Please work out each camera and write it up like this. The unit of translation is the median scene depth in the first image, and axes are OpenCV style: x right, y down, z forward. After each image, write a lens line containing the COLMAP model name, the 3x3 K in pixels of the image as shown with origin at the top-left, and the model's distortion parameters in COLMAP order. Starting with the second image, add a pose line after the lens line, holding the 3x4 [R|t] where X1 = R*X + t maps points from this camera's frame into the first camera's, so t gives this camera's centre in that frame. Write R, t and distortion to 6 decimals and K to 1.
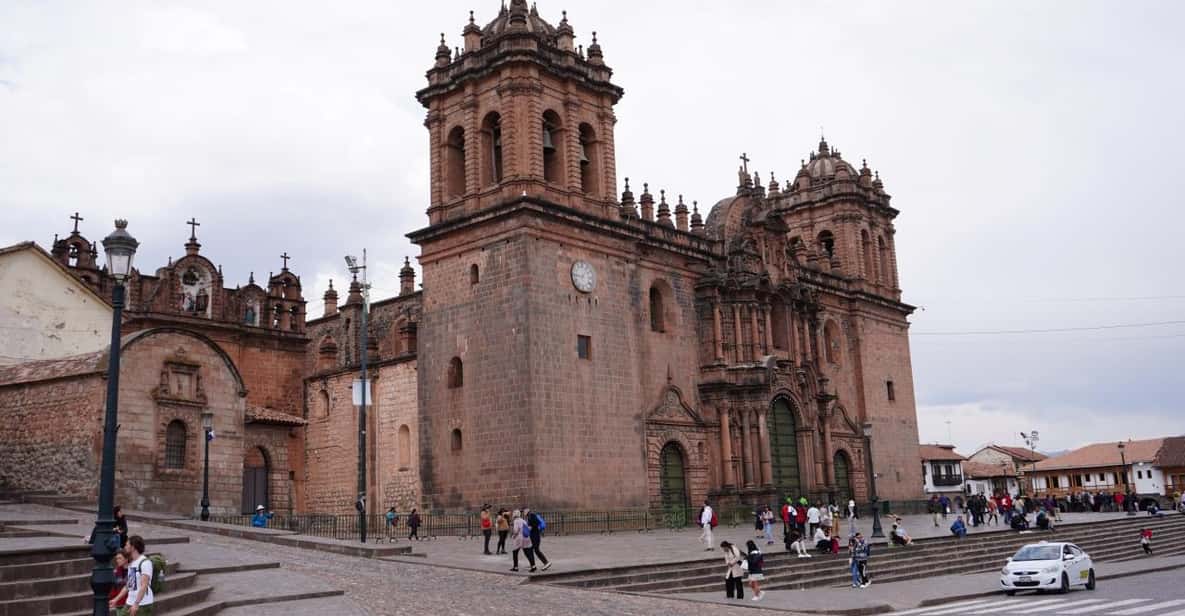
lens RADIAL K [[1055.8, 0, 592.5], [0, 1055.8, 308.0], [0, 0, 1]] dist [-0.005818, -0.001806]
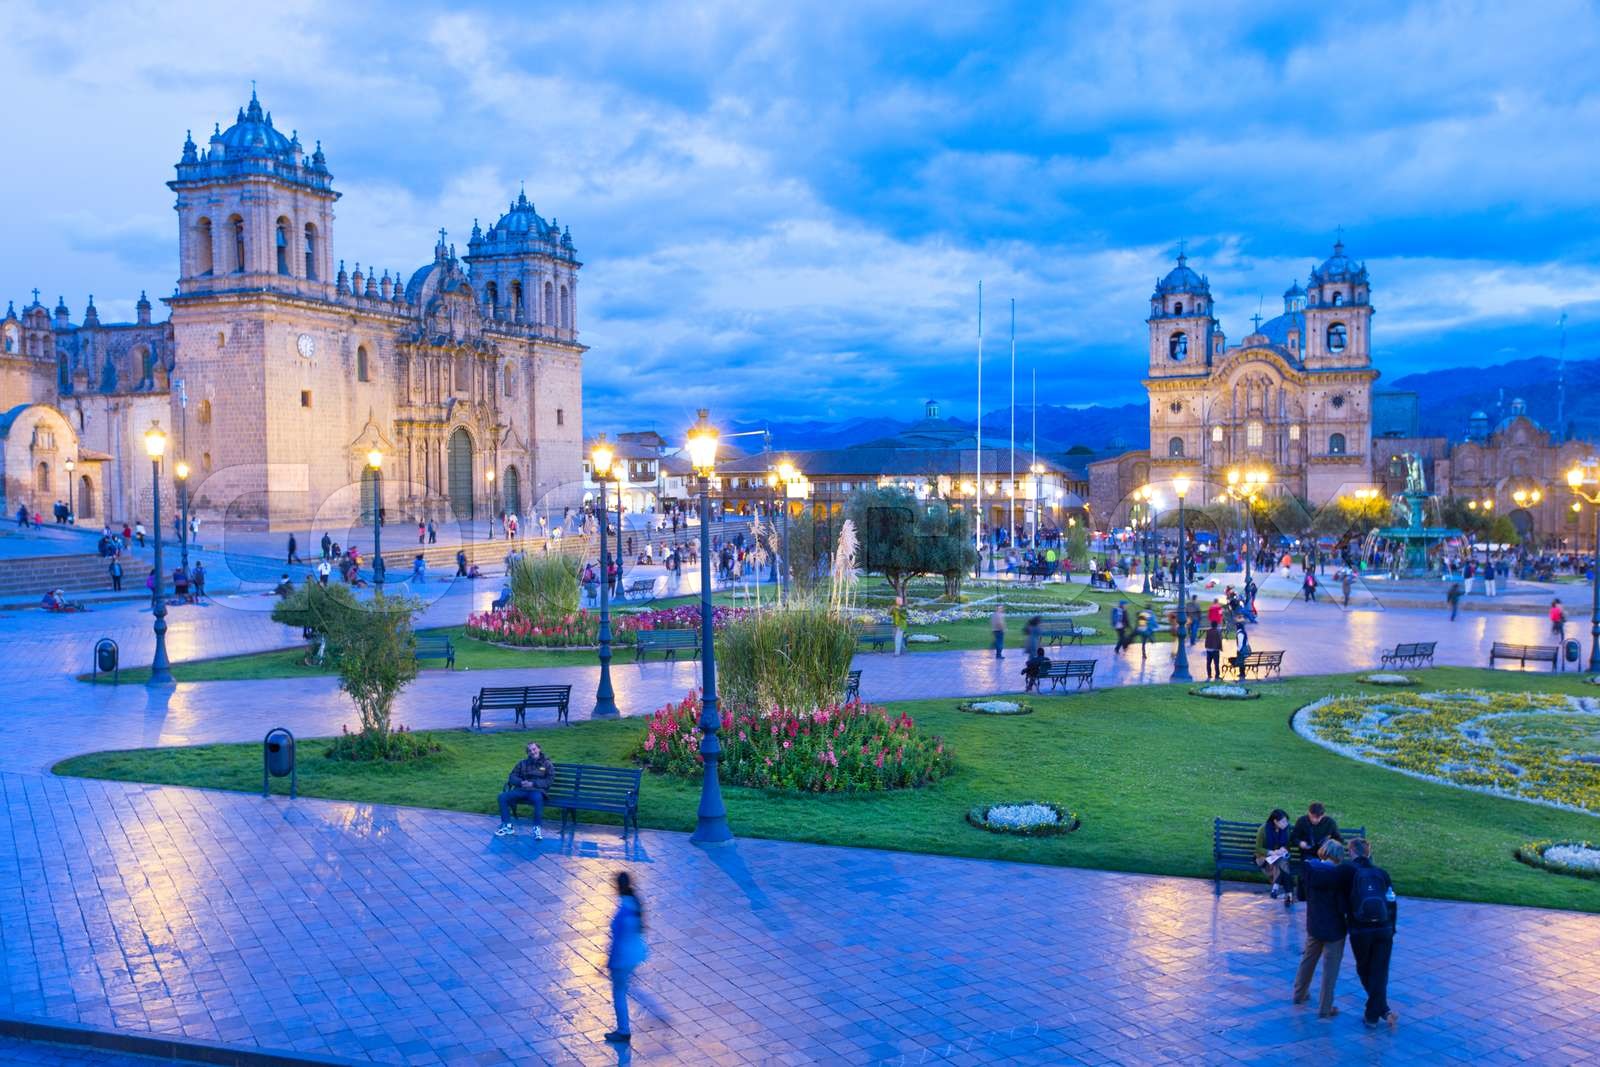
lens RADIAL K [[1495.3, 0, 800.0], [0, 1495.3, 533.5], [0, 0, 1]] dist [0.005096, 0.013868]
pose [[0.943573, 0.021665, 0.330454, -0.036623], [-0.097625, 0.971711, 0.215050, -0.246177], [-0.316447, -0.235176, 0.918996, -0.934491]]
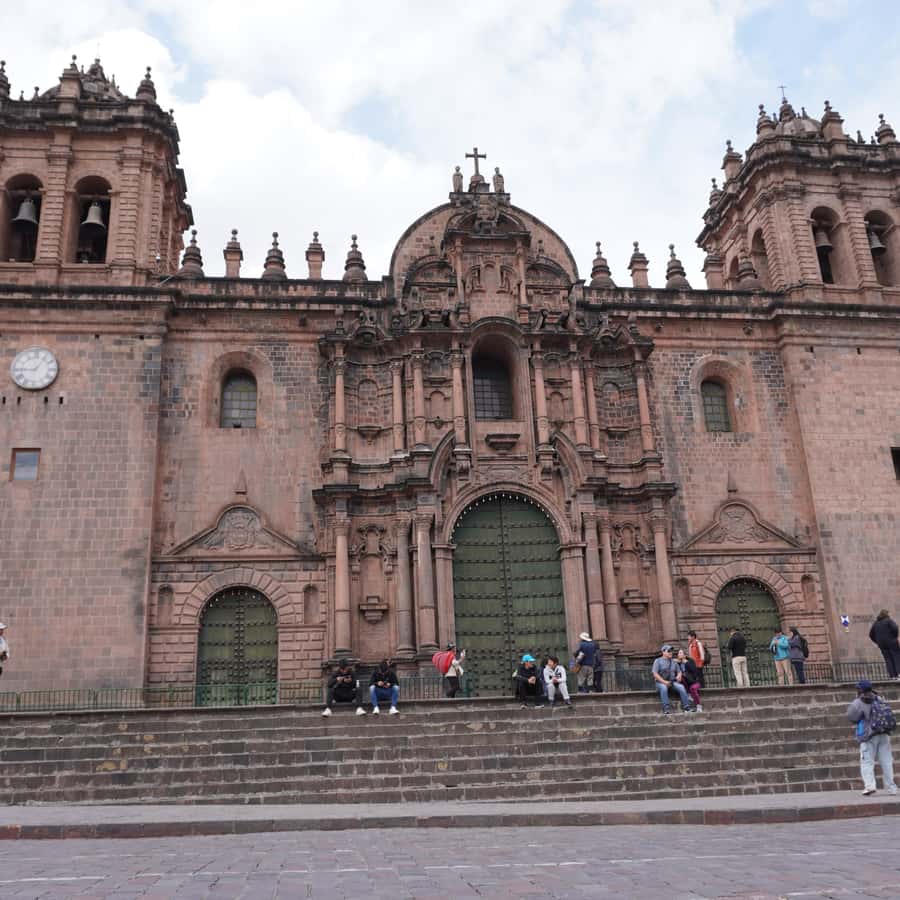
lens RADIAL K [[918.2, 0, 449.3], [0, 918.2, 374.0], [0, 0, 1]] dist [-0.000893, -0.151880]
pose [[0.750676, -0.204081, -0.628361, 0.550954], [0.131715, 0.978231, -0.160359, 0.103339], [0.647408, 0.037612, 0.761215, 0.632375]]
